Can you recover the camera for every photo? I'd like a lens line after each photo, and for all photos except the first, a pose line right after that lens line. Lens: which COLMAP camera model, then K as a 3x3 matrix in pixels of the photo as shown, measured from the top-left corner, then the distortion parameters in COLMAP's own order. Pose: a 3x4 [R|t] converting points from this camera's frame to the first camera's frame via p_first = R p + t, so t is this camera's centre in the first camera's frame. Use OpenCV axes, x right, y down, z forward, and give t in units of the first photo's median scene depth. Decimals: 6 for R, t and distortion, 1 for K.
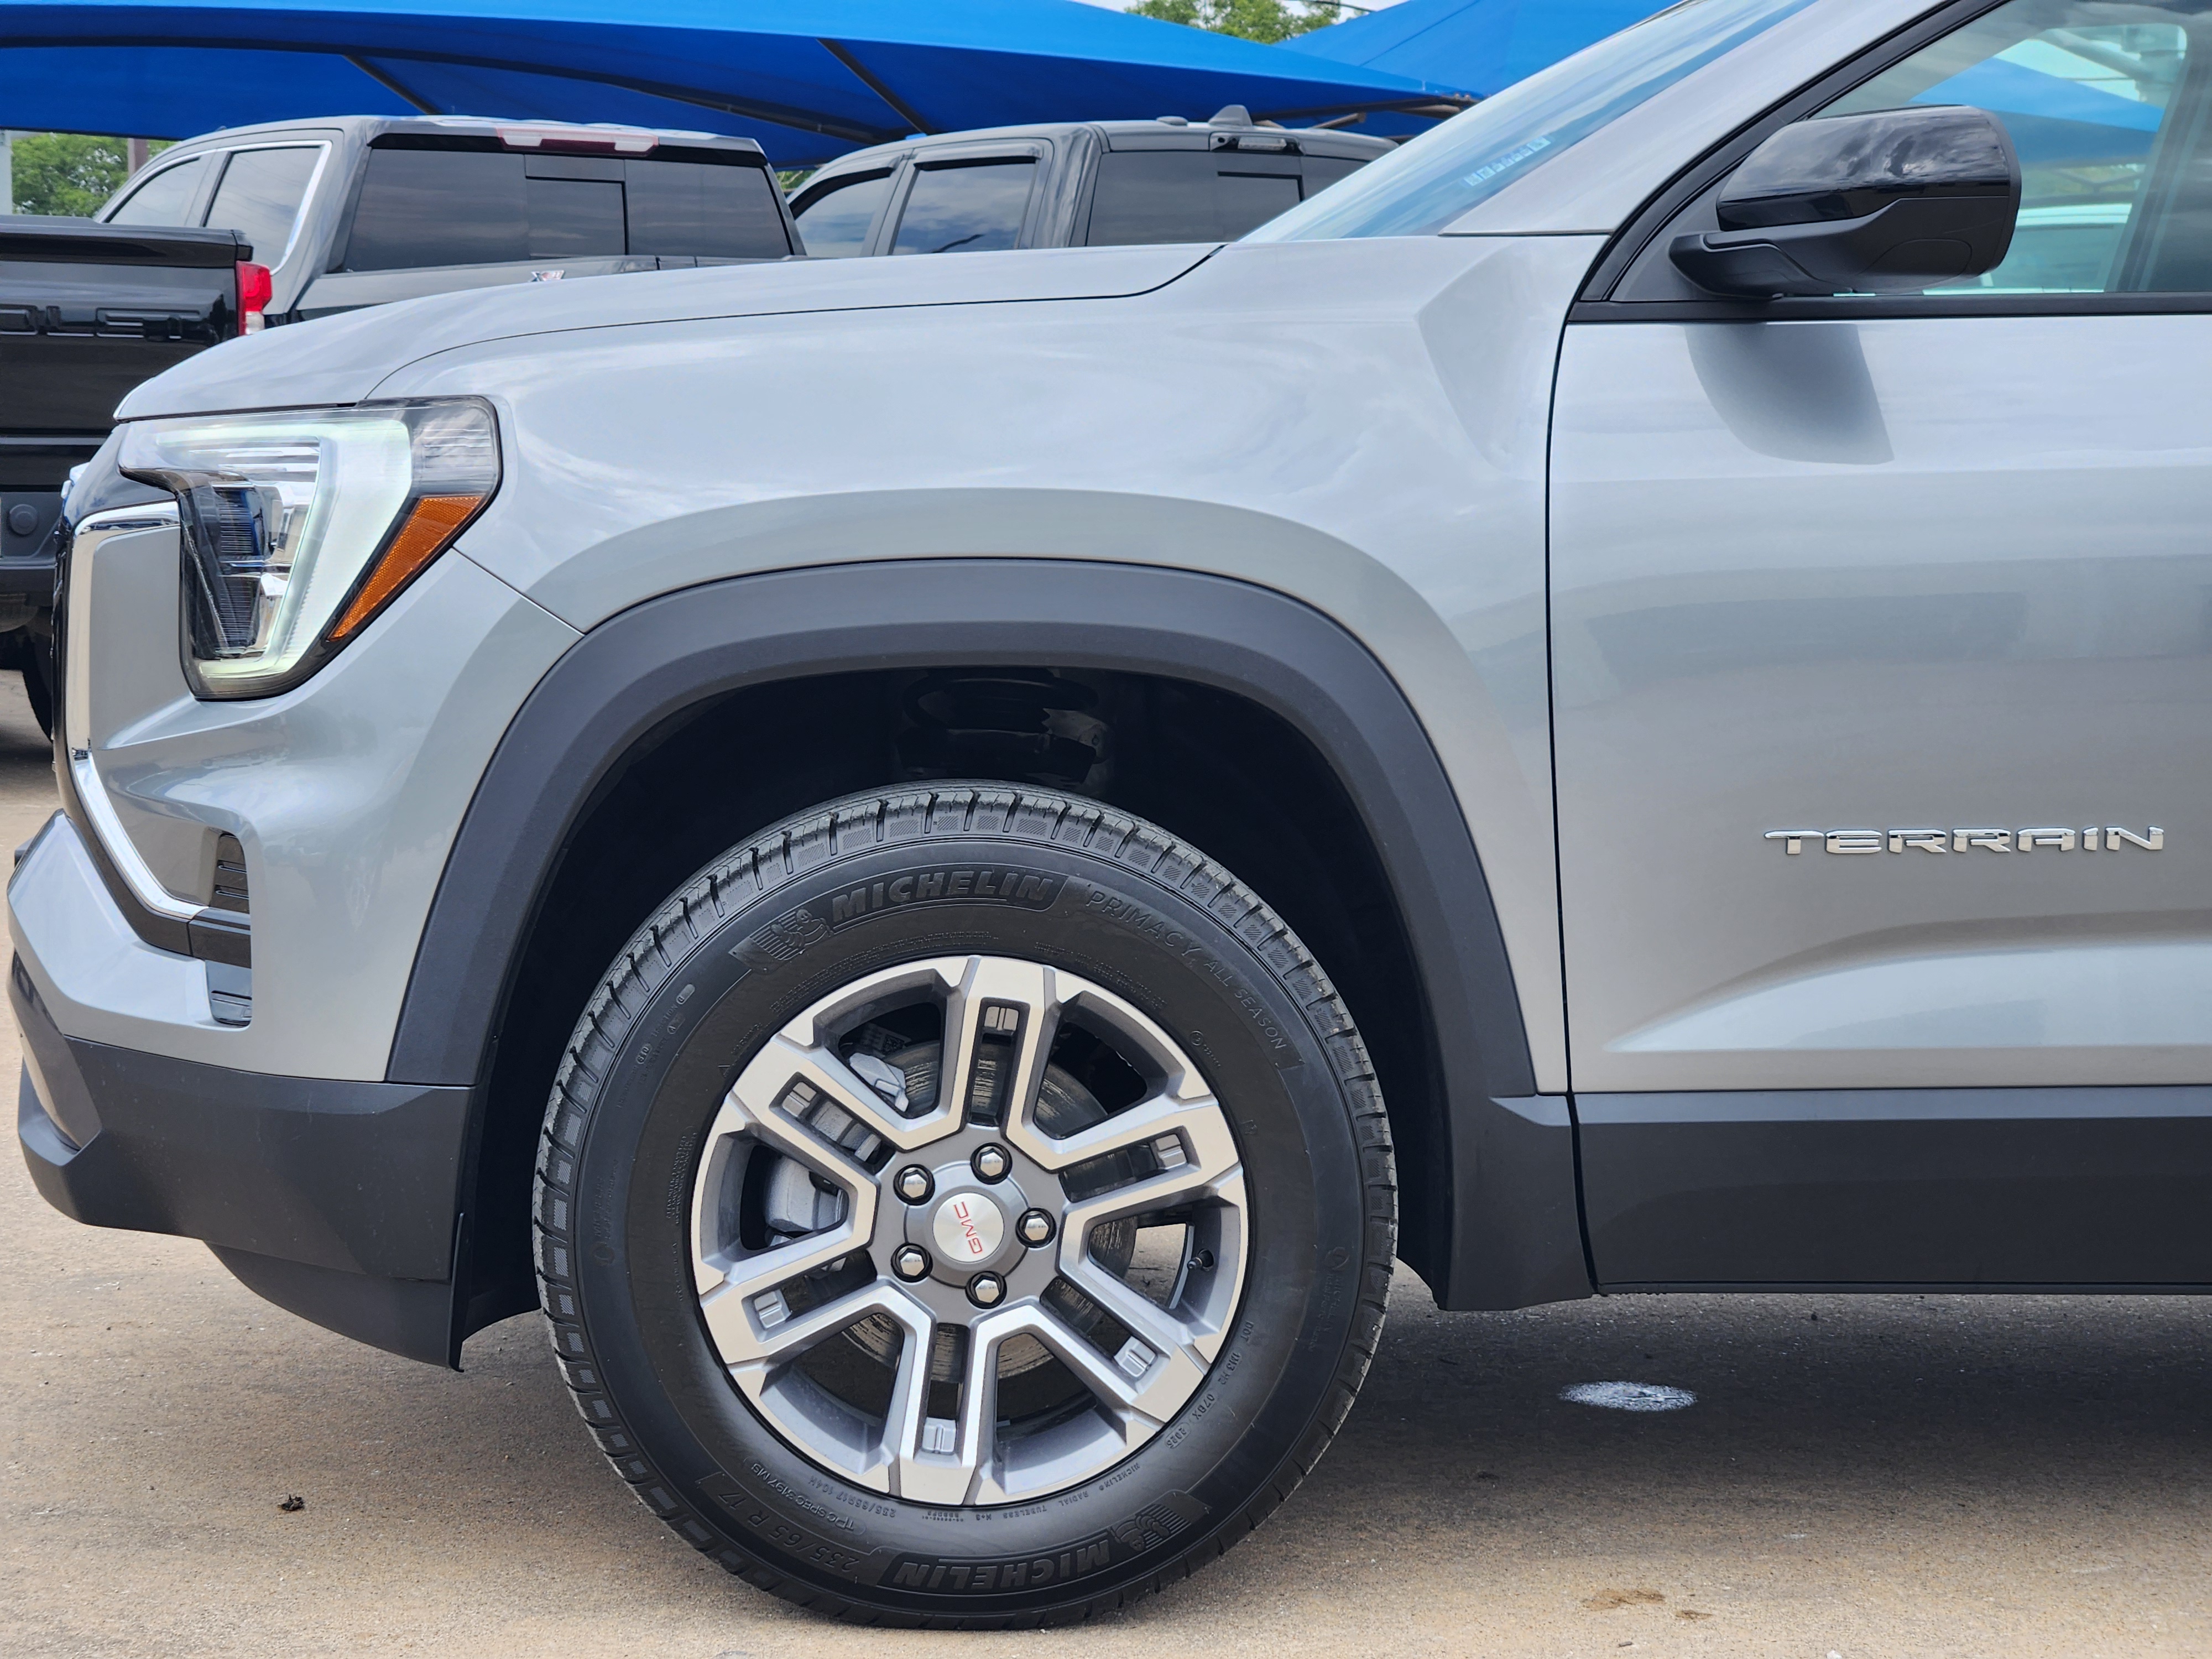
lens RADIAL K [[4402.4, 0, 1047.7], [0, 4402.4, 830.9], [0, 0, 1]] dist [-0.848984, 12.681290]
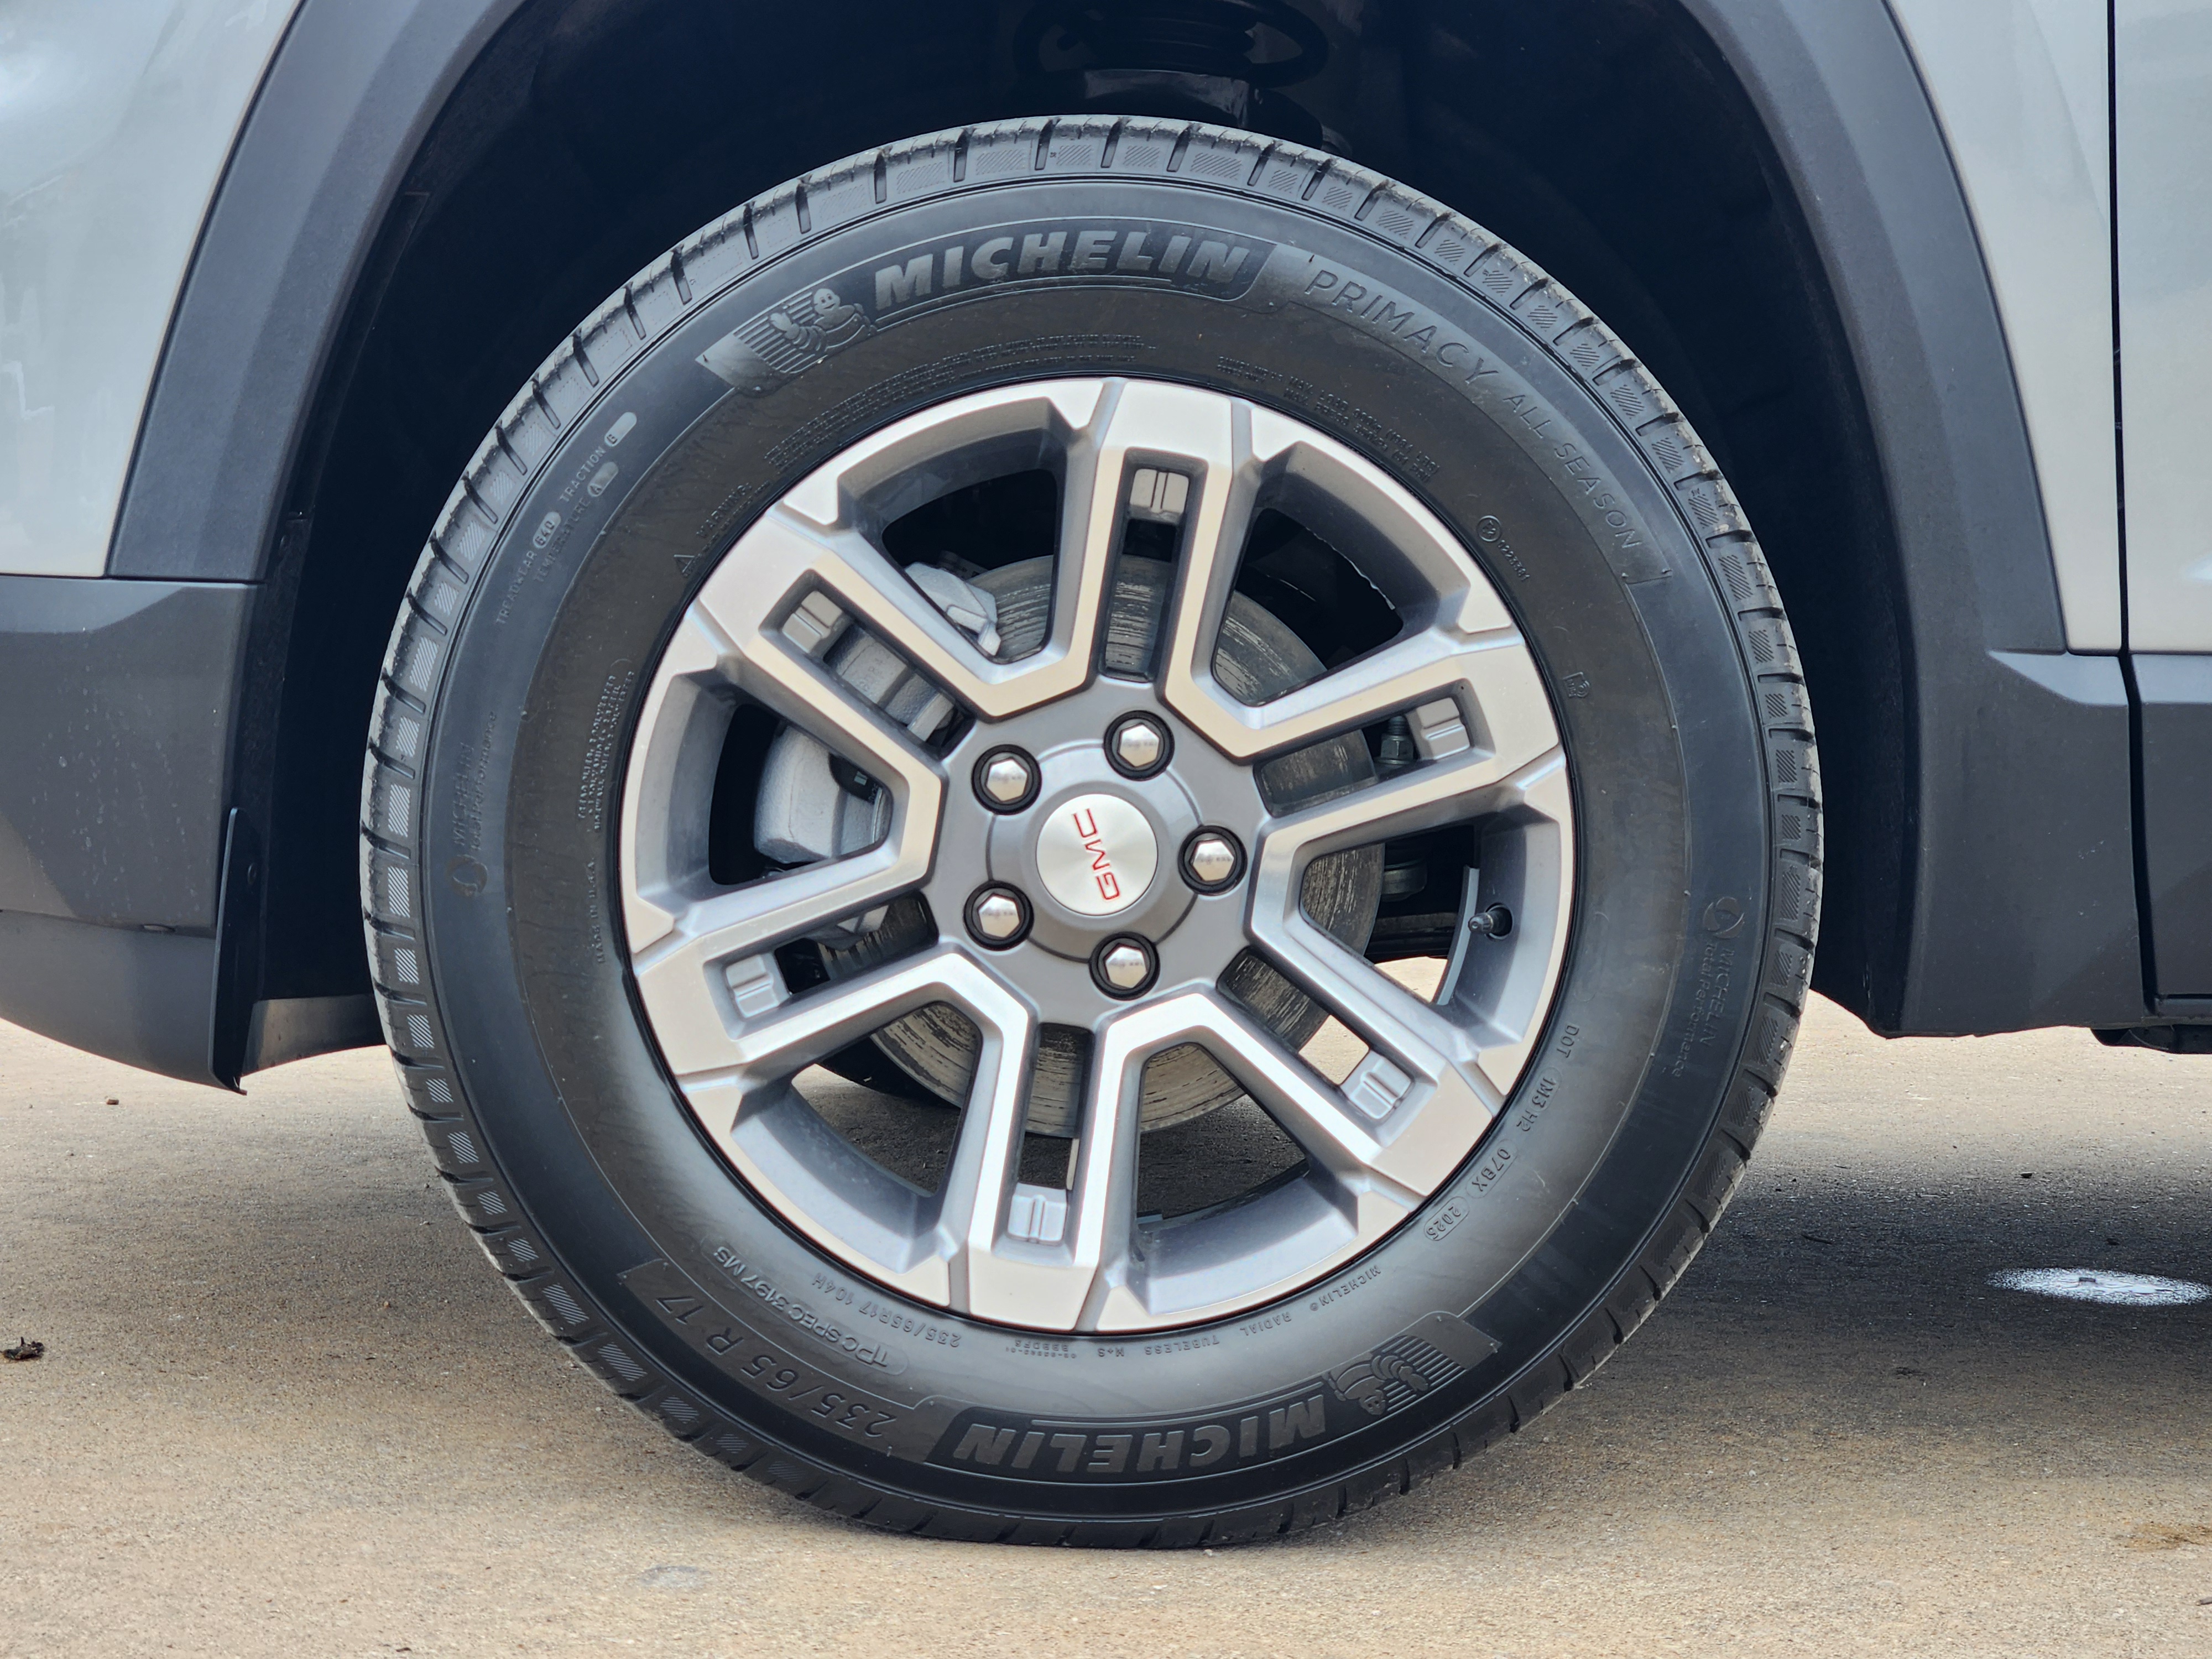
lens RADIAL K [[4387.2, 0, 1100.0], [0, 4387.2, 835.9], [0, 0, 1]] dist [-0.456470, 6.155907]
pose [[0.999260, 0.019028, -0.033440, 0.002062], [-0.019927, 0.999443, -0.026784, 0.104394], [0.032912, 0.027430, 0.999082, 0.412239]]
